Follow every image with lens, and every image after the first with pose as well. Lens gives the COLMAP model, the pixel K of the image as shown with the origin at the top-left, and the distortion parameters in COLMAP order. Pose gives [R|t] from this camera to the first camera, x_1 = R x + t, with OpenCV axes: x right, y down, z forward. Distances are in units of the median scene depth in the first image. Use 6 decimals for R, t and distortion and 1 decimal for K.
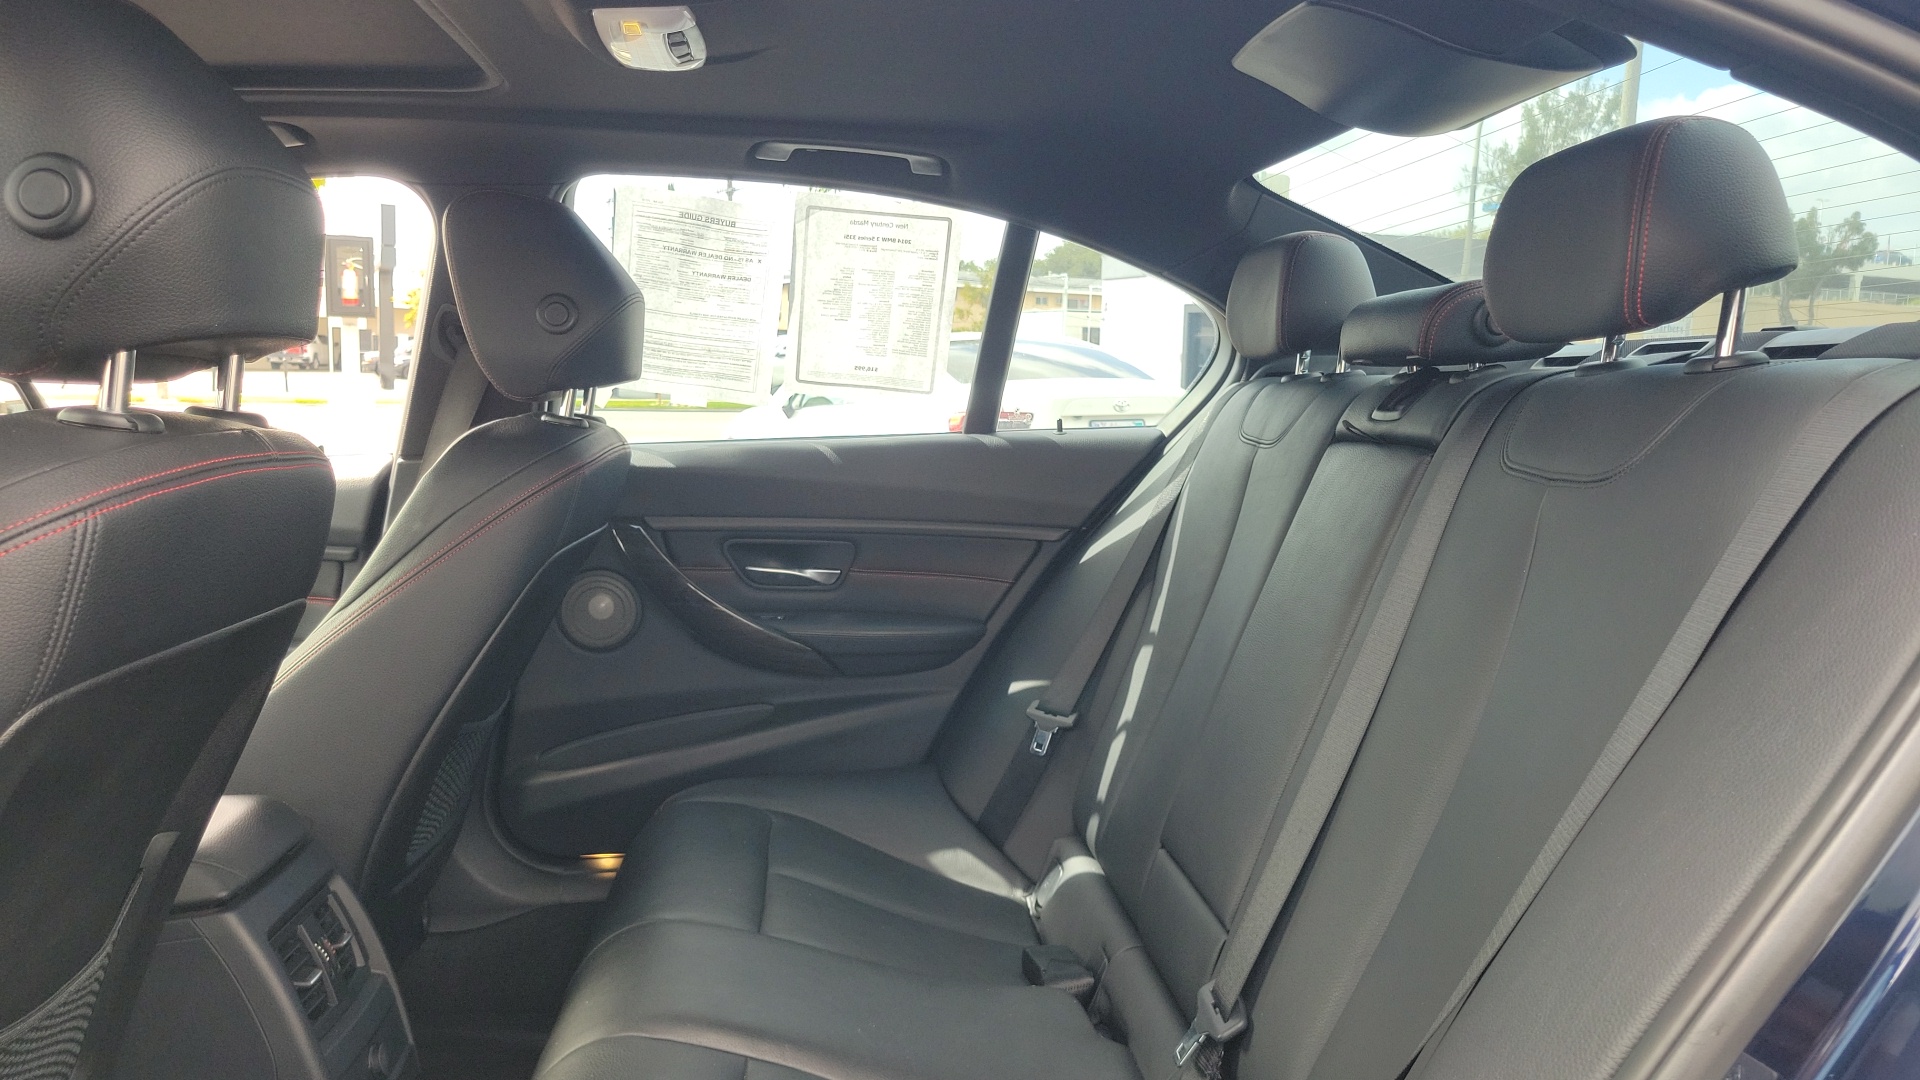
lens RADIAL K [[1475.4, 0, 960.0], [0, 1475.4, 540.0], [0, 0, 1]] dist [0.017220, -0.005979]
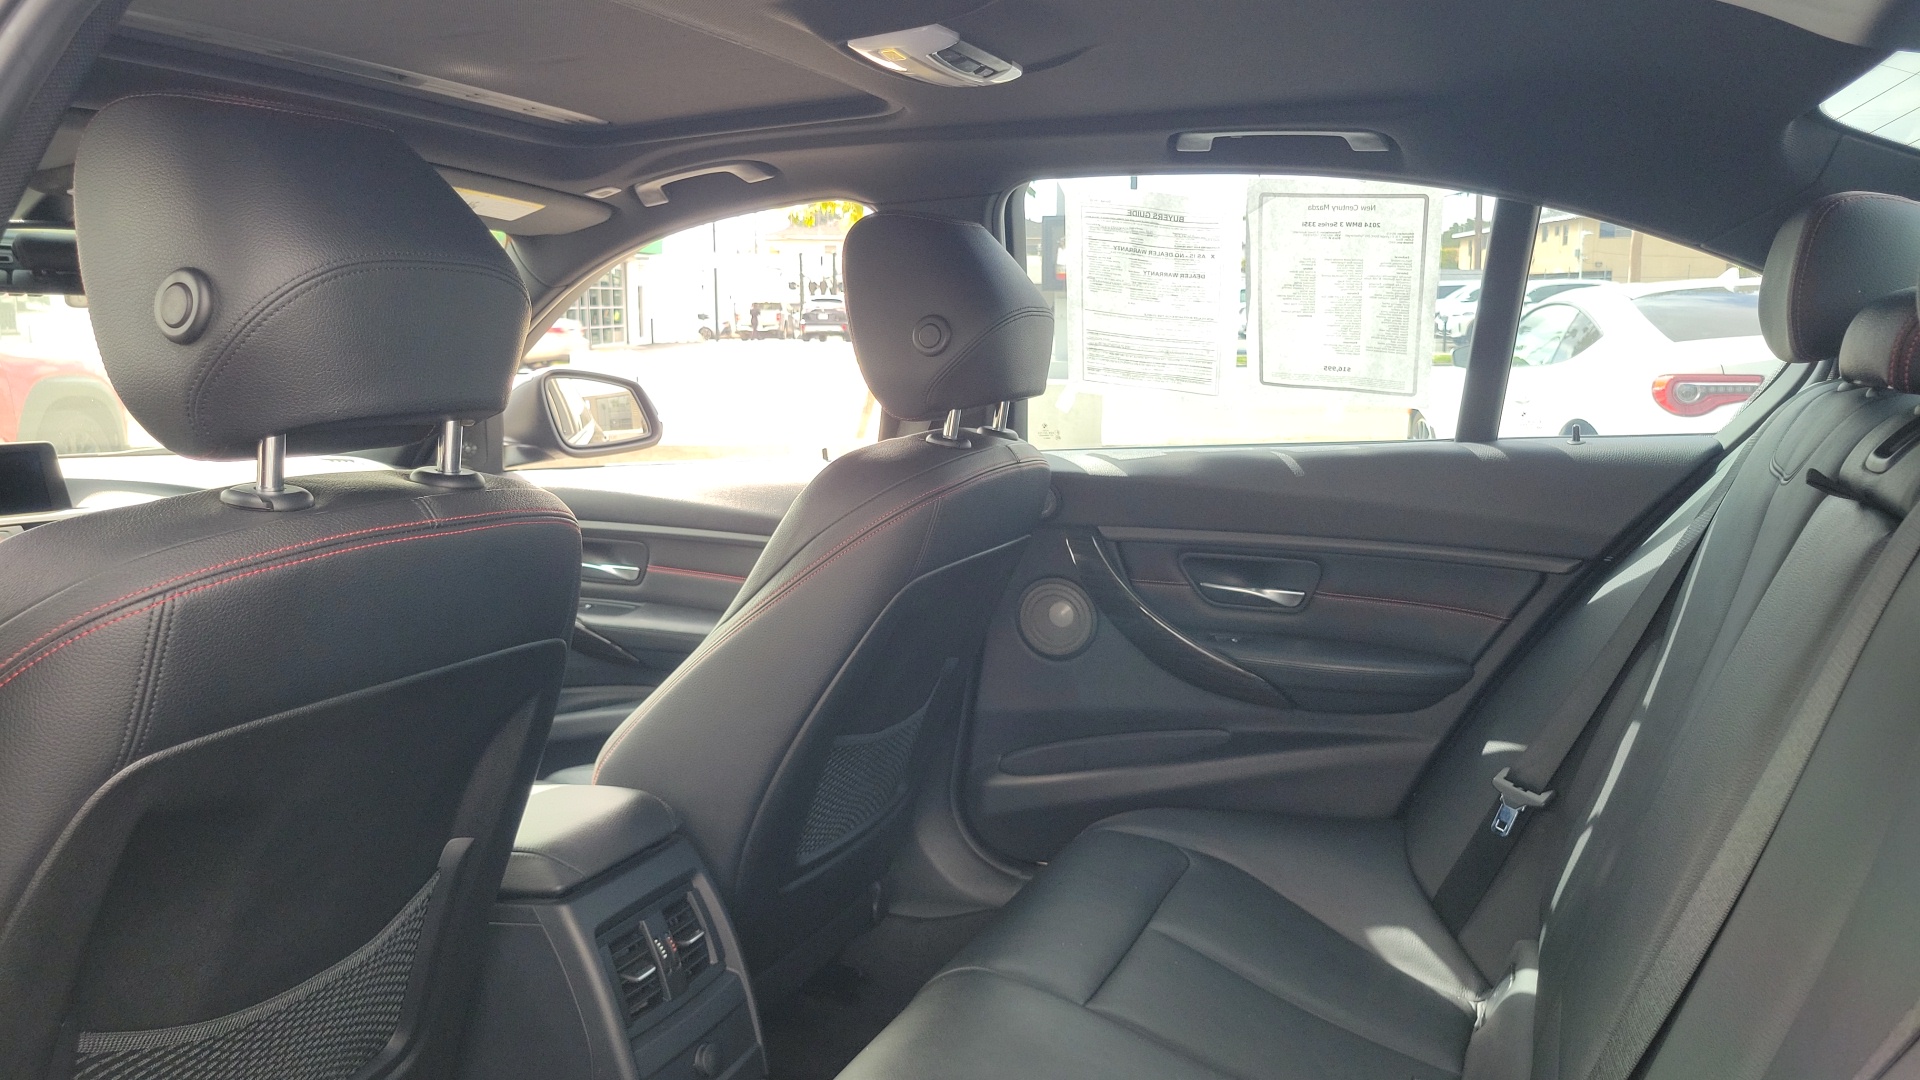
lens RADIAL K [[1455.2, 0, 909.8], [0, 1455.2, 512.8], [0, 0, 1]] dist [0.014774, 0.001088]
pose [[0.870375, 0.033227, -0.491267, 0.153746], [-0.027045, 0.999440, 0.019682, -0.041443], [0.491646, -0.003845, 0.870787, 0.112445]]
